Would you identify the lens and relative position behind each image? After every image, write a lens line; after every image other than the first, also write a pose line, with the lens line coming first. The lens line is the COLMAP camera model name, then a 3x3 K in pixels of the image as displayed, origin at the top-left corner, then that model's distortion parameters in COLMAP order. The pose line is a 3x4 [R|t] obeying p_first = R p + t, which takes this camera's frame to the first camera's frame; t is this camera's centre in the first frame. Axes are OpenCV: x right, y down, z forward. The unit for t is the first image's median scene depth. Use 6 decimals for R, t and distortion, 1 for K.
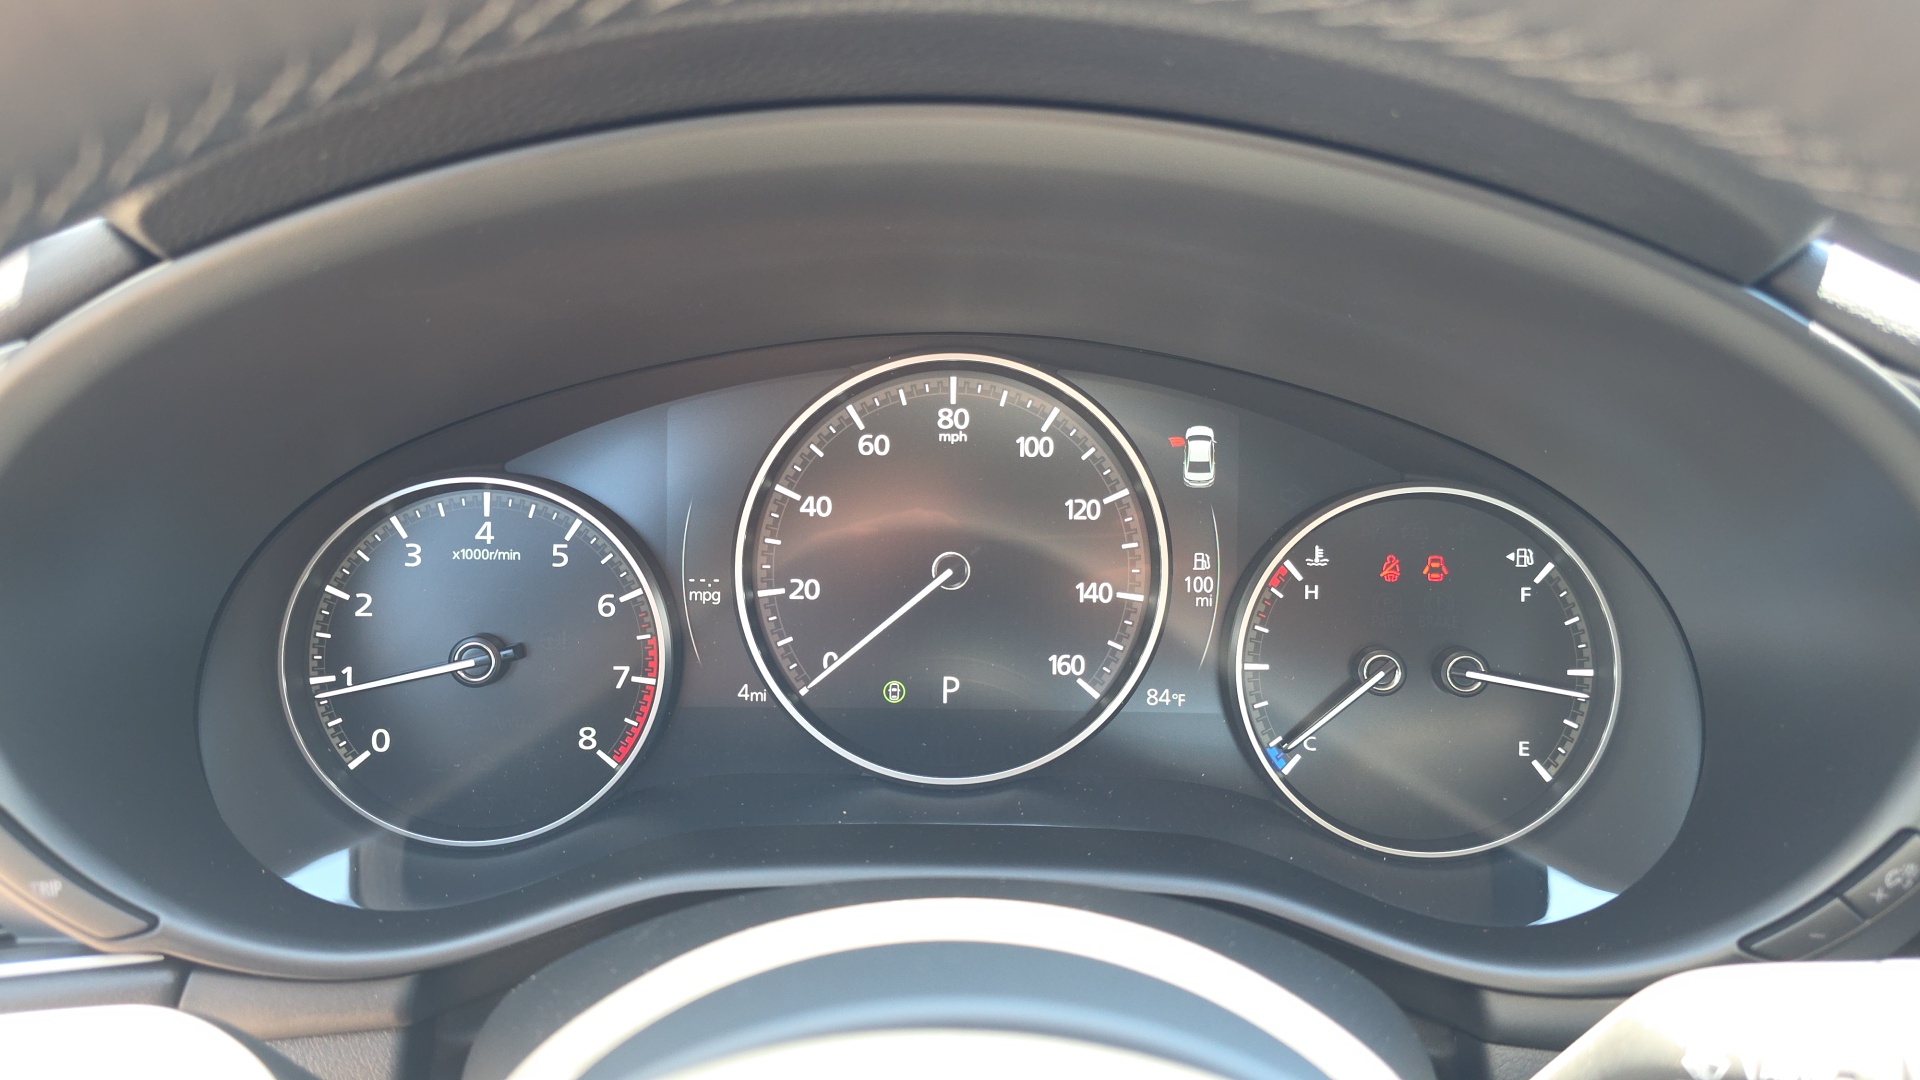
lens RADIAL K [[1311.6, 0, 943.9], [0, 1311.6, 546.7], [0, 0, 1]] dist [0.059374, -0.066927]
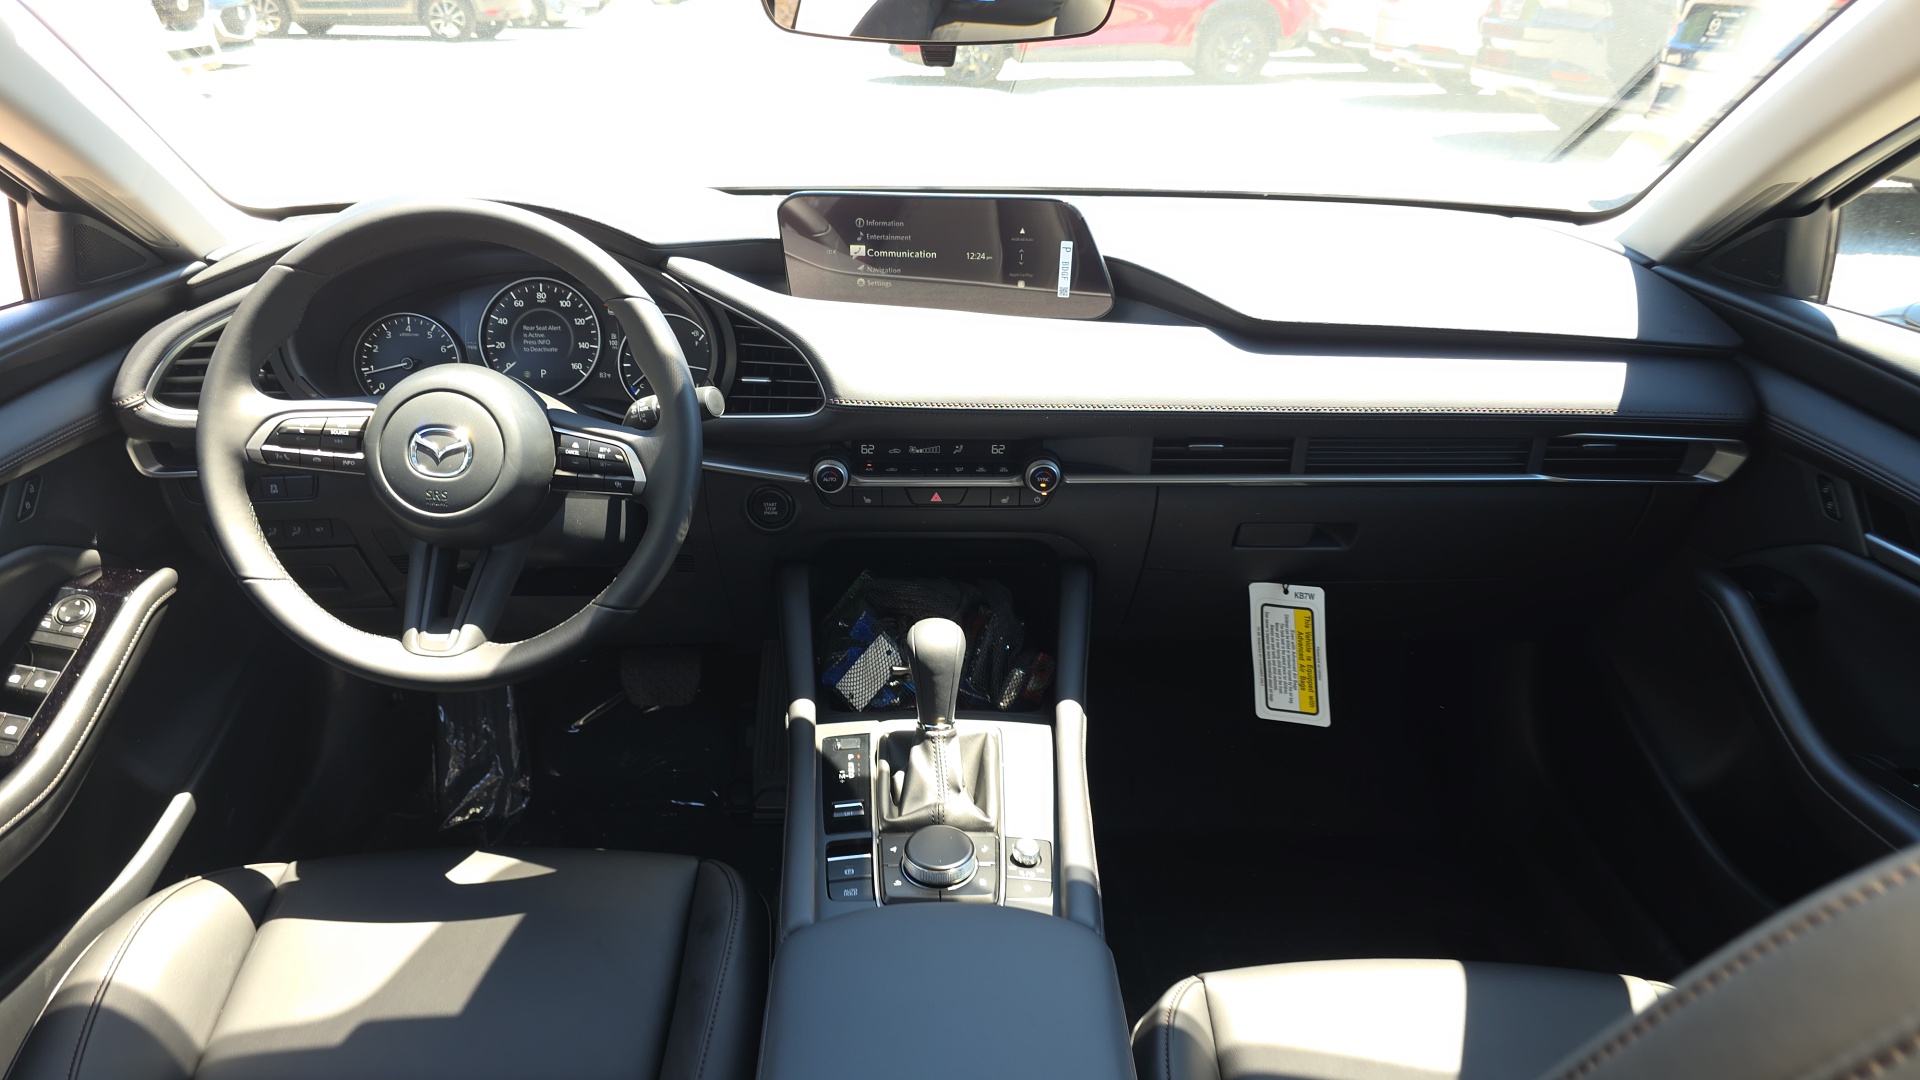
lens RADIAL K [[1311.6, 0, 942.8], [0, 1311.6, 551.2], [0, 0, 1]] dist [0.059374, -0.066927]
pose [[0.999815, -0.013967, 0.013257, 1.051243], [0.012928, 0.997063, 0.075482, 0.339402], [-0.014273, -0.075297, 0.997059, -2.659932]]
